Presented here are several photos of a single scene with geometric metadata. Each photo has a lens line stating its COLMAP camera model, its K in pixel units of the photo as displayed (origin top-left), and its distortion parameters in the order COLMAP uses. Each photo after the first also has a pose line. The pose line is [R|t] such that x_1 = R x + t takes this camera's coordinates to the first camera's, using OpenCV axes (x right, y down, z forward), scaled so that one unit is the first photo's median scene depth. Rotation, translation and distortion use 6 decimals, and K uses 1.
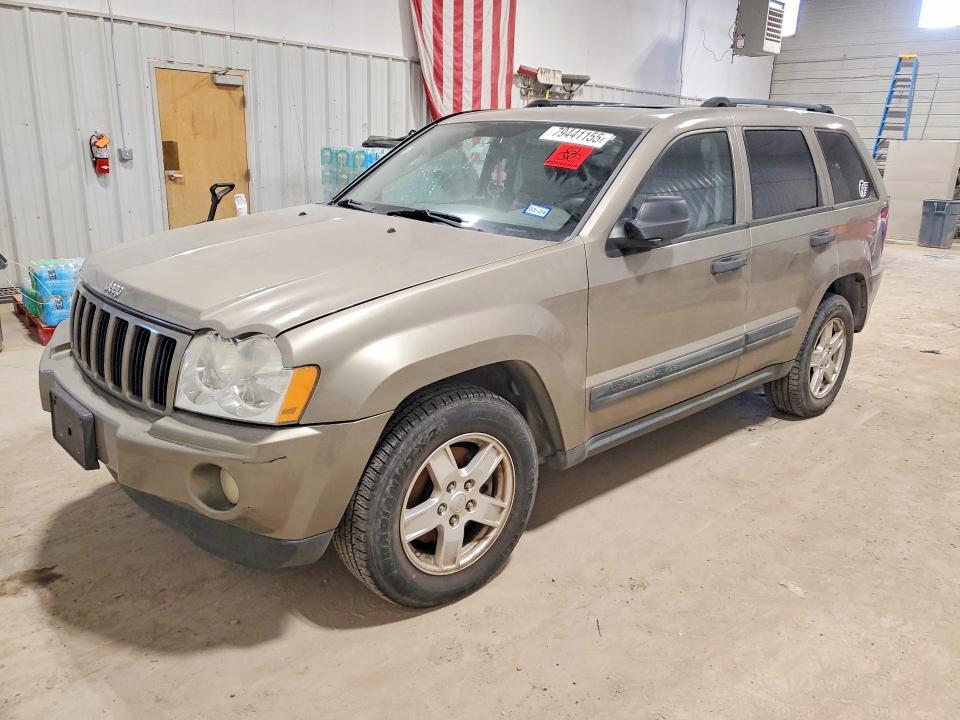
lens RADIAL K [[721.6, 0, 480.0], [0, 721.6, 360.0], [0, 0, 1]] dist [0.012517, 0.004496]
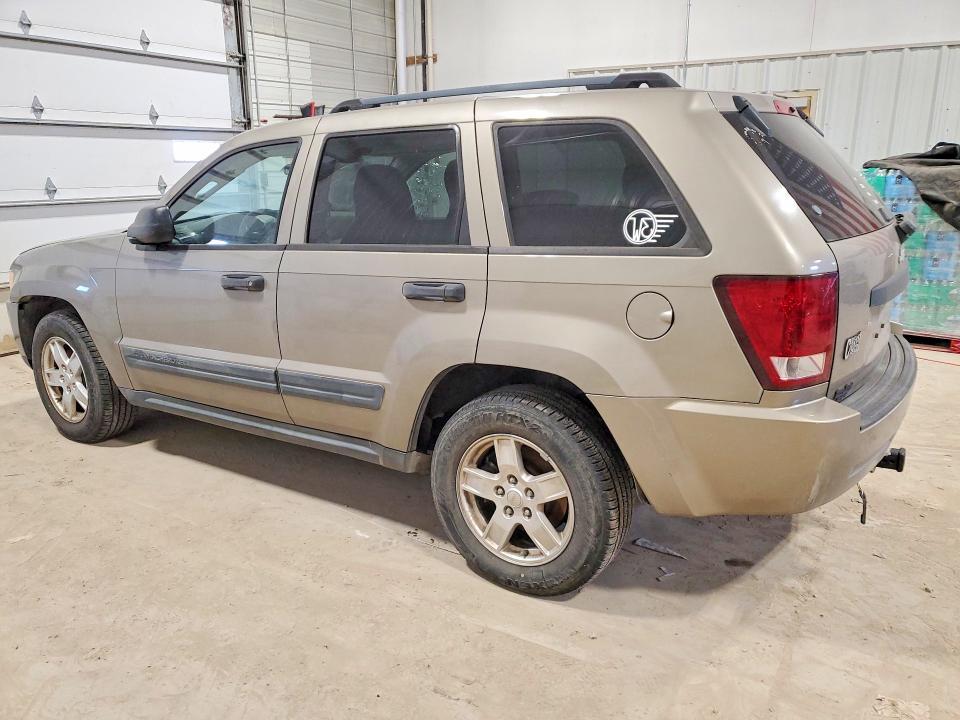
lens RADIAL K [[705.0, 0, 480.2], [0, 705.0, 339.6], [0, 0, 1]] dist [0.009476, 0.006481]
pose [[0.272490, 0.200870, -0.940957, 1.235245], [-0.254676, 0.958141, 0.130787, -0.247149], [0.927841, 0.204001, 0.312240, 0.947355]]
